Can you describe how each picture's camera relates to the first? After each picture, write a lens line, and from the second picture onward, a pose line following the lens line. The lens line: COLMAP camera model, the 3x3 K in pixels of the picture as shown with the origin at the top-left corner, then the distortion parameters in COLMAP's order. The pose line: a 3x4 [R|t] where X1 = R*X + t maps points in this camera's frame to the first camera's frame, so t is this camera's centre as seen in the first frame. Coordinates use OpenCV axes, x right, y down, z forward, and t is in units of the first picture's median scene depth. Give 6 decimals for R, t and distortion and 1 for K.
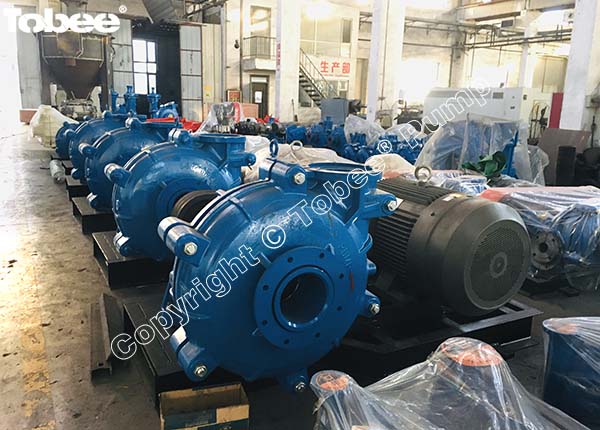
lens RADIAL K [[514.3, 0, 300.8], [0, 514.3, 215.5], [0, 0, 1]] dist [0.081627, -0.118236]
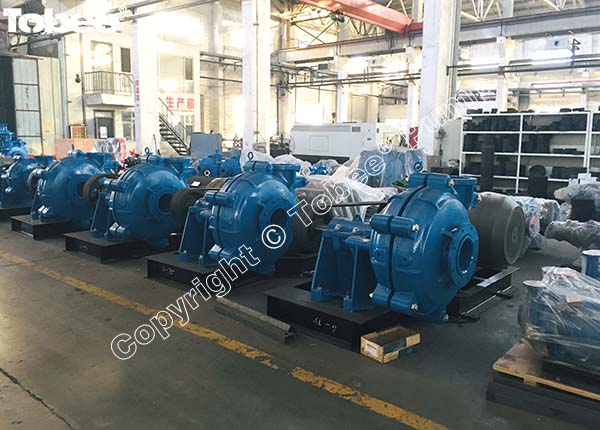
lens RADIAL K [[514.3, 0, 305.2], [0, 514.3, 215.0], [0, 0, 1]] dist [0.081627, -0.118236]
pose [[0.934143, -0.071013, 0.349763, -0.081348], [0.093009, 0.994580, -0.046476, 0.005180], [-0.344567, 0.075947, 0.935685, -0.029167]]
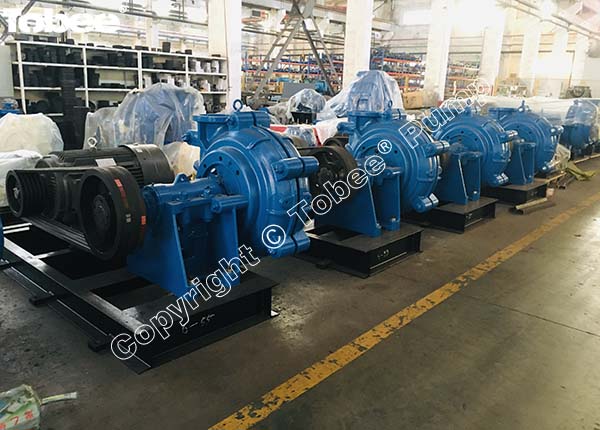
lens RADIAL K [[514.3, 0, 298.8], [0, 514.3, 214.1], [0, 0, 1]] dist [0.081627, -0.118236]
pose [[-0.349531, -0.271845, 0.896621, -0.936981], [0.150094, 0.928376, 0.339985, -0.443257], [-0.924824, 0.253412, -0.283694, 1.853701]]
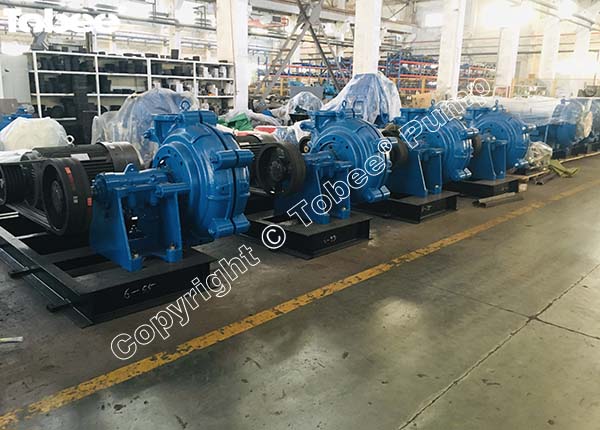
lens RADIAL K [[514.3, 0, 299.8], [0, 514.3, 214.3], [0, 0, 1]] dist [0.081627, -0.118236]
pose [[-0.301422, -0.265591, 0.915754, -1.089817], [0.168181, 0.930555, 0.325241, -0.428044], [-0.938541, 0.252047, -0.235822, 1.751487]]
